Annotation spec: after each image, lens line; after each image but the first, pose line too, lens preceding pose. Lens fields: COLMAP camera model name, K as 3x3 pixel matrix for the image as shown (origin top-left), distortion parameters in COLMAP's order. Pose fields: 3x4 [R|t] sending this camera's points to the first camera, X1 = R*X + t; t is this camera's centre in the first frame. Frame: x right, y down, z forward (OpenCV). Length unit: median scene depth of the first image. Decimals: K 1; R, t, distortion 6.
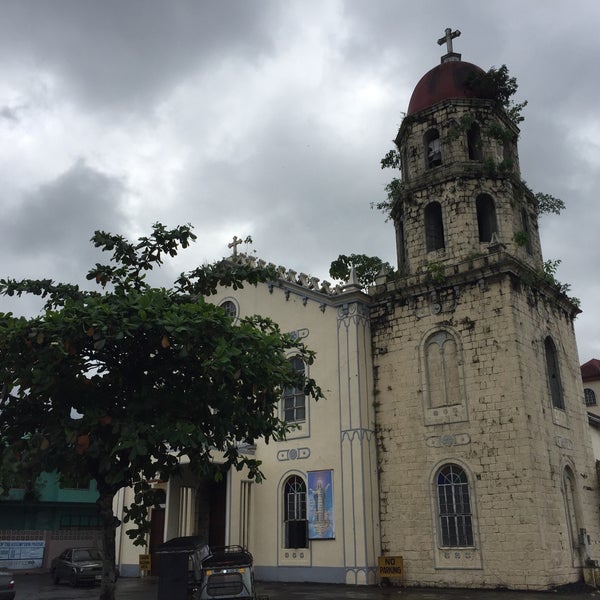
lens RADIAL K [[695.2, 0, 310.9], [0, 695.2, 309.7], [0, 0, 1]] dist [0.057871, -0.028241]
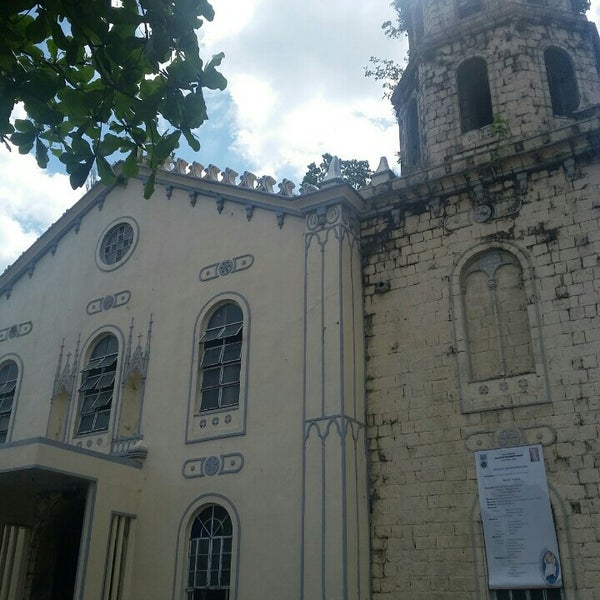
lens RADIAL K [[737.2, 0, 310.6], [0, 737.2, 288.3], [0, 0, 1]] dist [0.118563, -0.364417]
pose [[0.992197, 0.071637, 0.102041, -0.018735], [-0.059996, 0.991793, -0.112904, 0.135111], [-0.109292, 0.105901, 0.988352, 0.409873]]
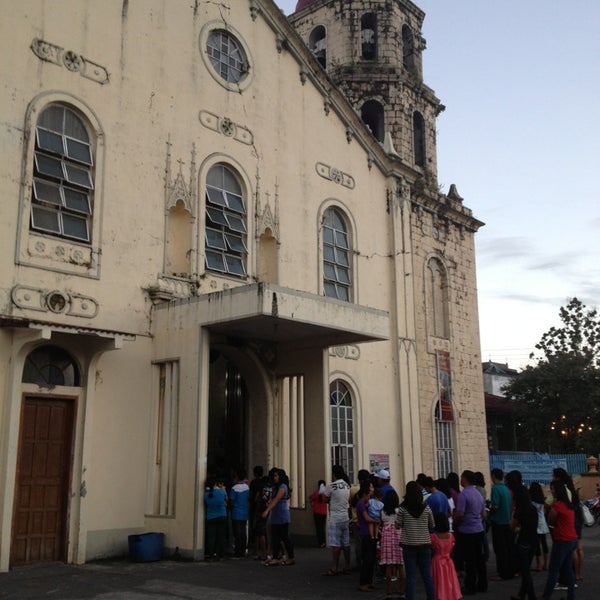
lens RADIAL K [[741.4, 0, 301.0], [0, 741.4, 312.4], [0, 0, 1]] dist [0.178787, -0.482405]
pose [[0.045937, 0.214258, 0.975696, -0.764366], [-0.311353, 0.931144, -0.189816, 0.336068], [-0.949183, -0.295067, 0.109484, 1.011961]]
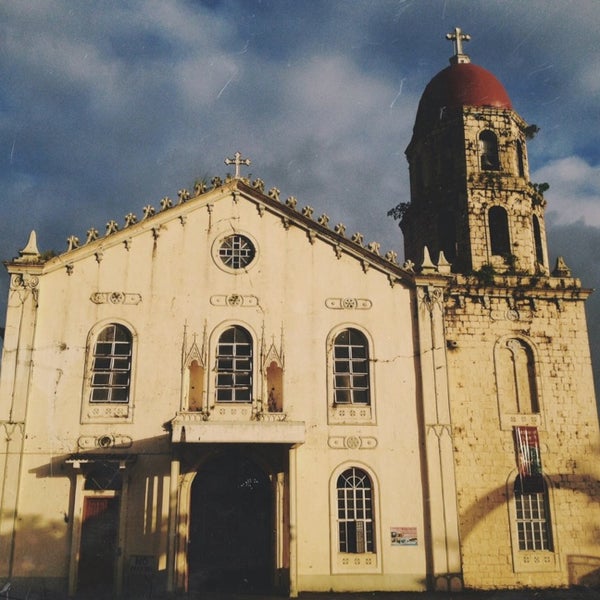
lens RADIAL K [[839.2, 0, 309.8], [0, 839.2, 272.2], [0, 0, 1]] dist [0.158747, -0.551369]
pose [[0.676276, 0.238347, 0.697023, -0.868013], [-0.234137, 0.966690, -0.103392, 0.130847], [-0.698449, -0.093277, 0.709555, 0.338967]]
